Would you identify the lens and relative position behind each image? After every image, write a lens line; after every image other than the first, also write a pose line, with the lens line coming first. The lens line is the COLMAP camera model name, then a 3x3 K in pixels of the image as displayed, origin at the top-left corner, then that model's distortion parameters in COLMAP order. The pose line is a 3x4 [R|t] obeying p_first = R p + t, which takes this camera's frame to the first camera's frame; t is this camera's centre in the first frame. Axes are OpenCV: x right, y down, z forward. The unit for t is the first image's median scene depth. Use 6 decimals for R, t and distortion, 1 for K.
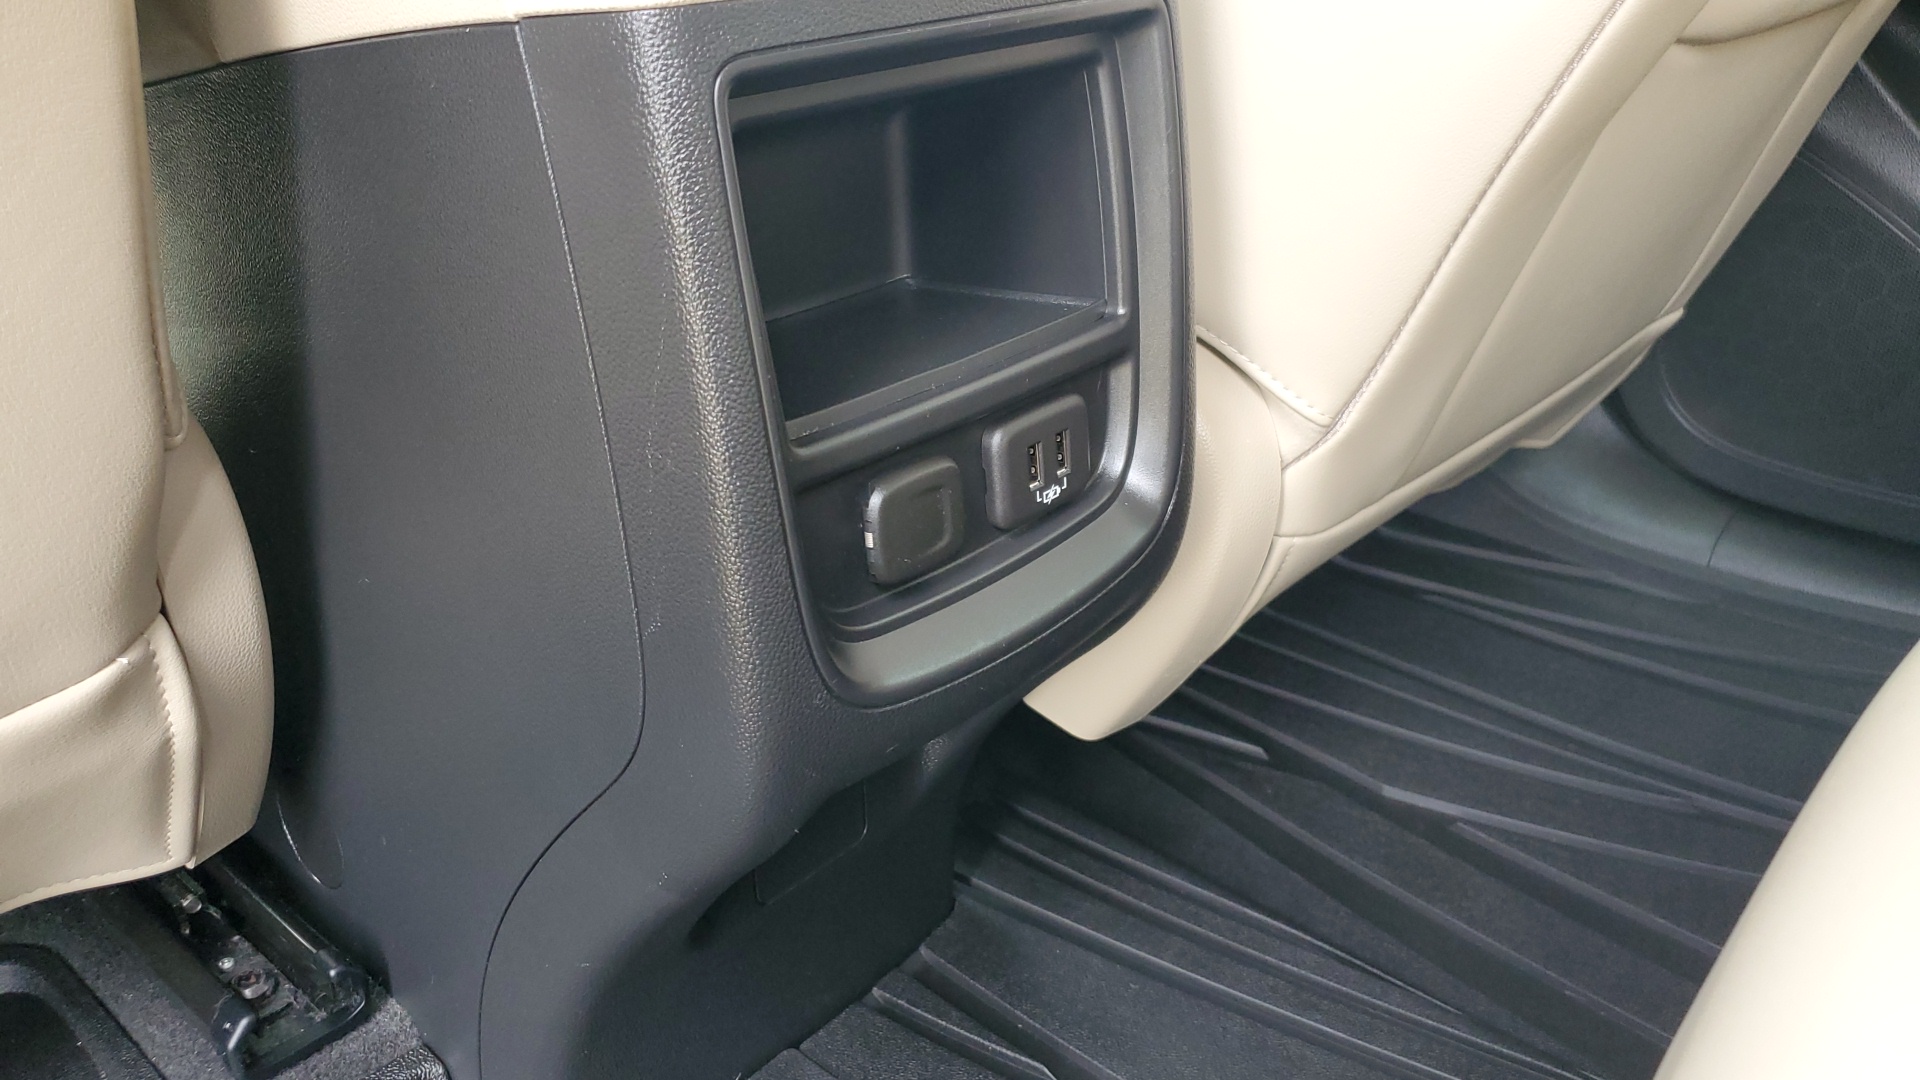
lens RADIAL K [[1477.5, 0, 960.1], [0, 1477.5, 534.5], [0, 0, 1]] dist [0.003032, 0.001488]
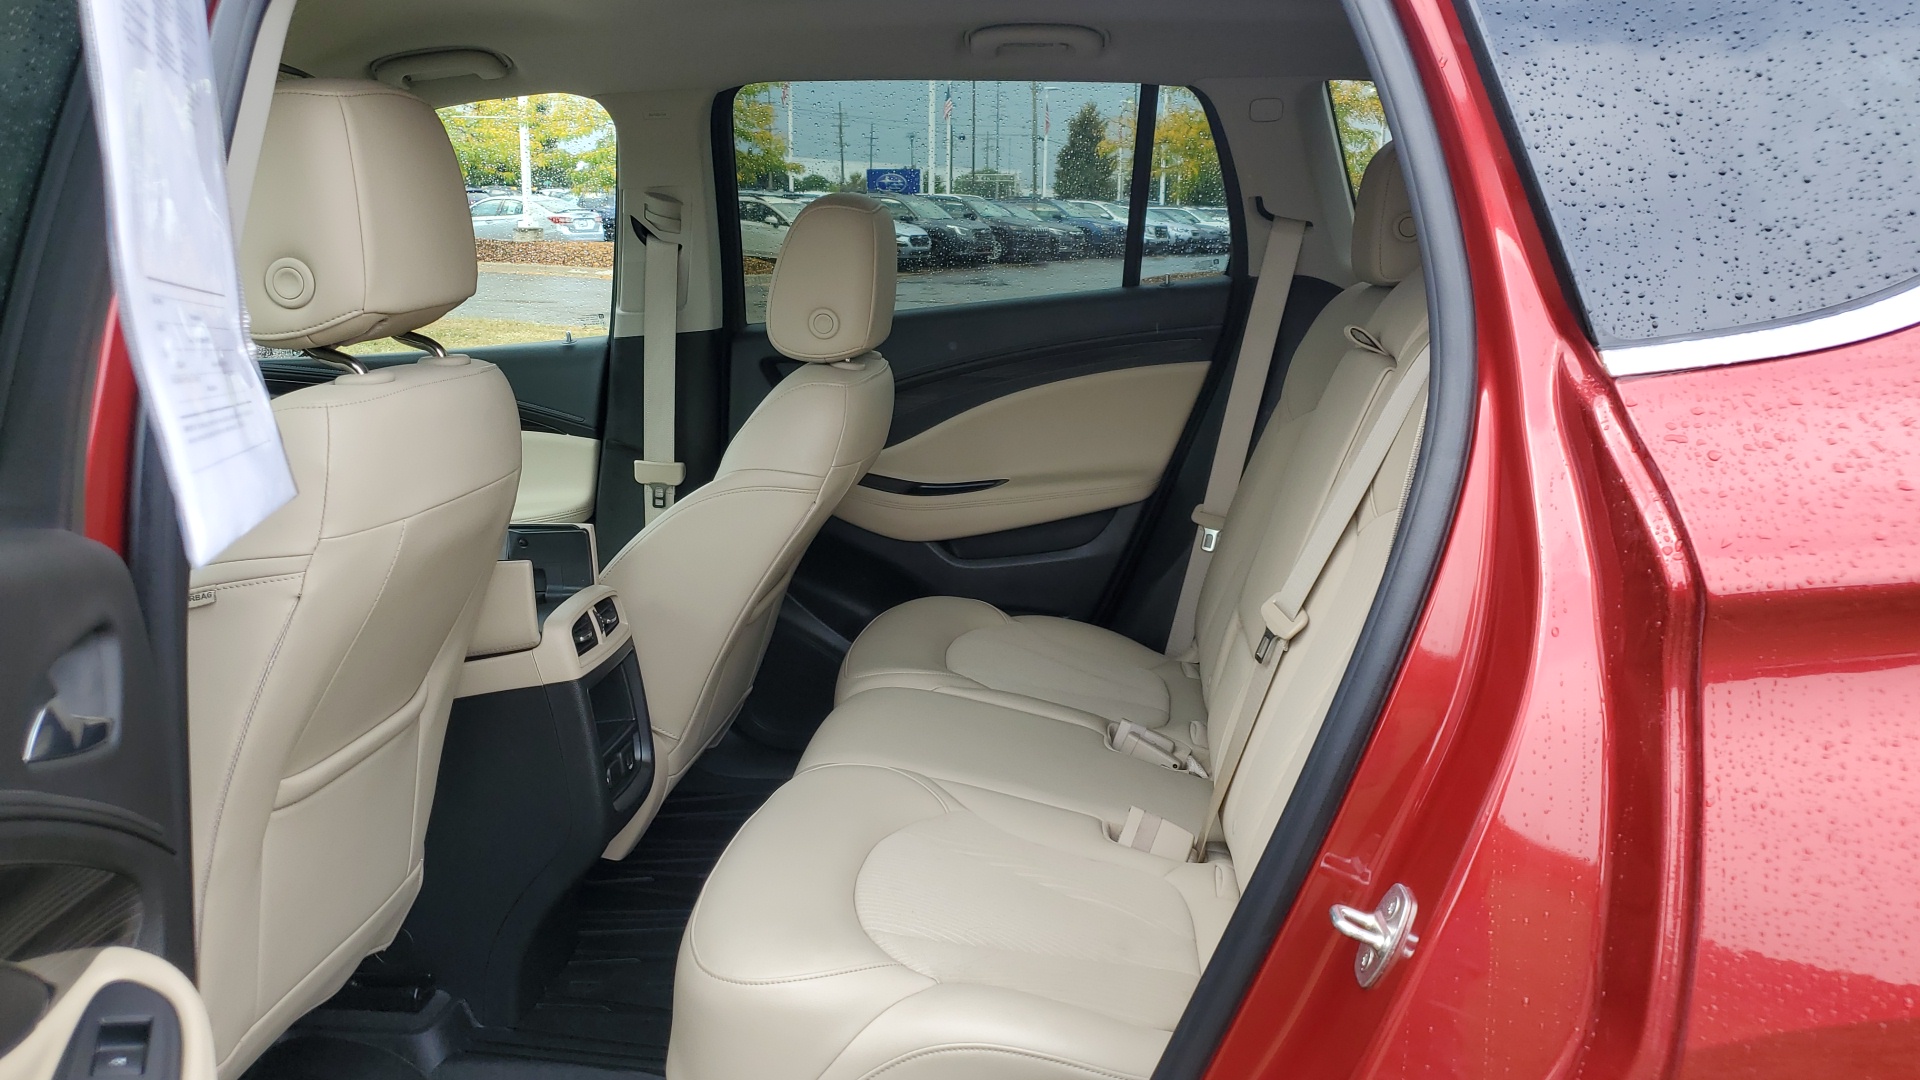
lens RADIAL K [[1566.0, 0, 961.2], [0, 1566.0, 546.5], [0, 0, 1]] dist [0.071937, -0.005946]
pose [[0.803751, -0.140383, 0.578167, -1.619798], [0.284096, 0.944380, -0.165640, 0.378878], [-0.522756, 0.297388, 0.798928, -3.079042]]
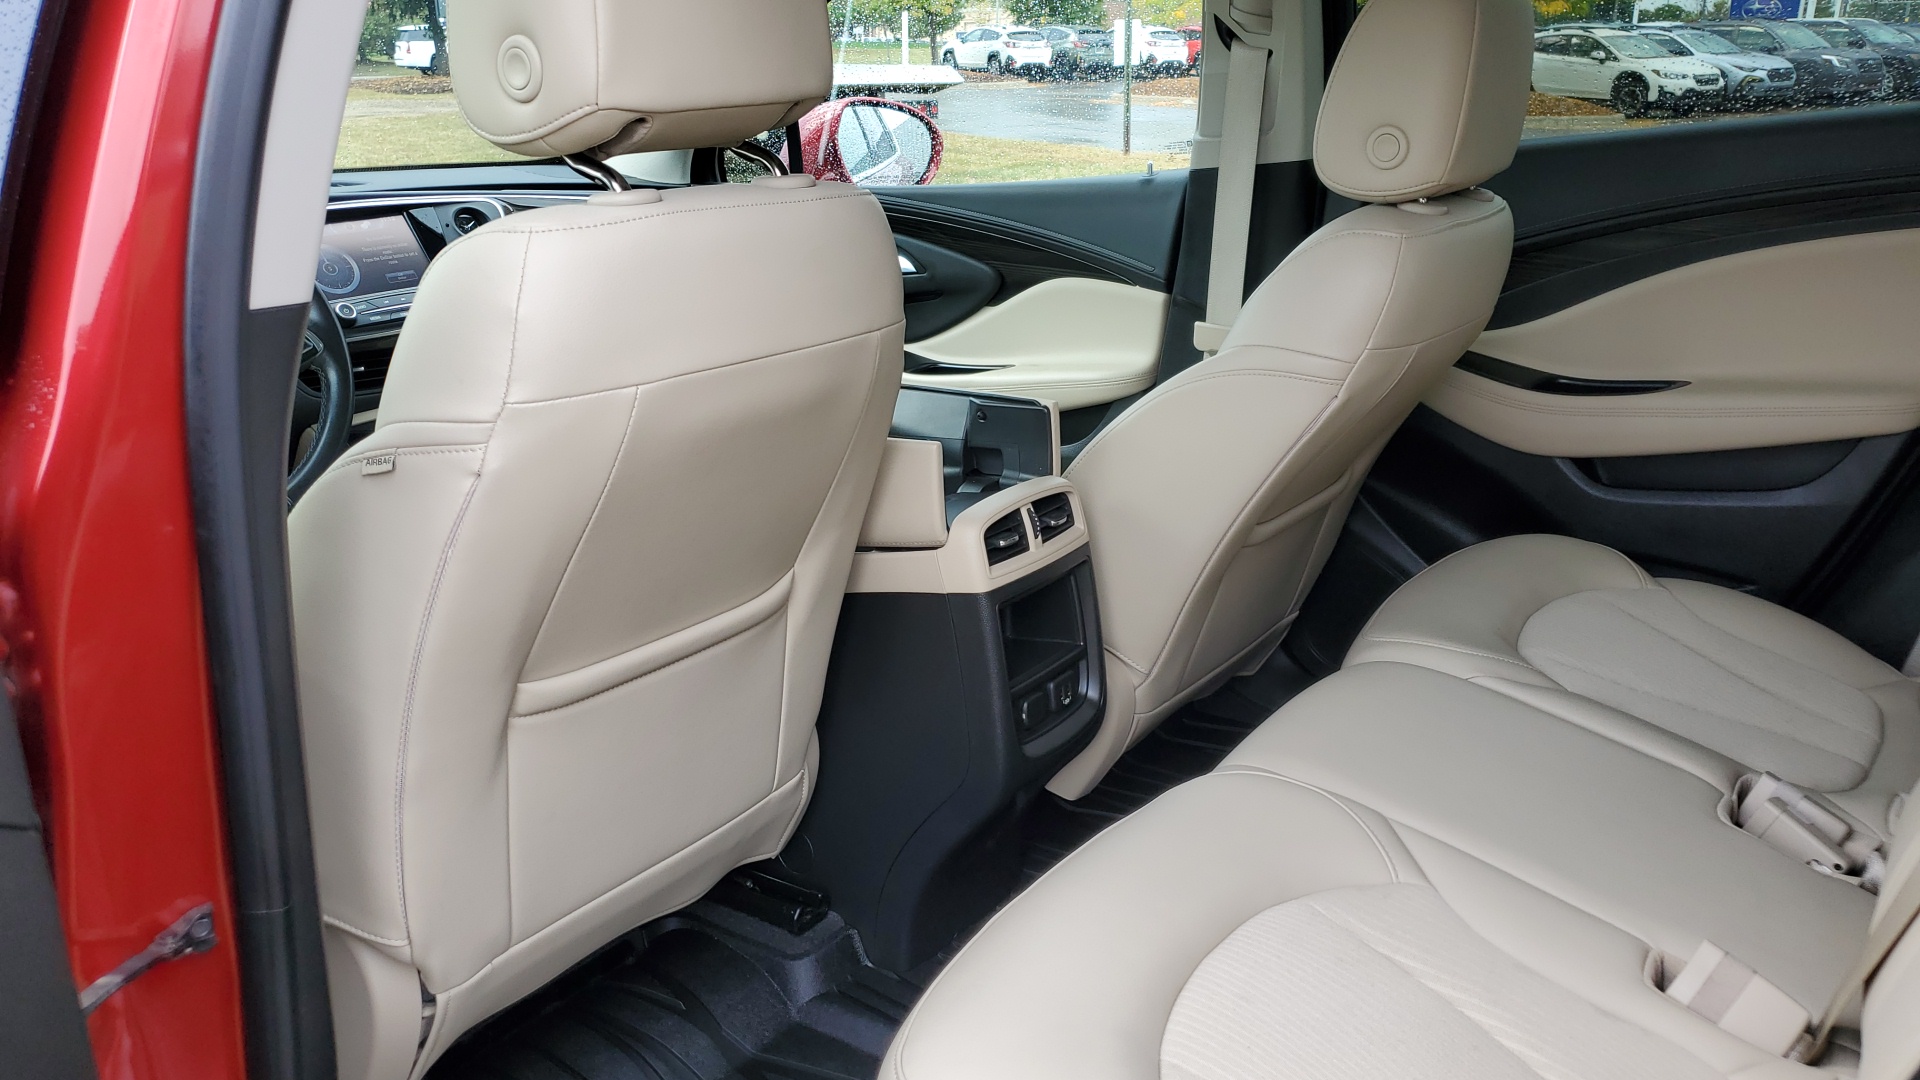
lens RADIAL K [[1518.1, 0, 961.7], [0, 1518.1, 548.6], [0, 0, 1]] dist [0.034395, -0.006463]
pose [[0.992082, -0.065822, 0.106961, -0.502264], [0.082781, 0.983185, -0.162769, 0.168247], [-0.094449, 0.170334, 0.980849, -2.325375]]
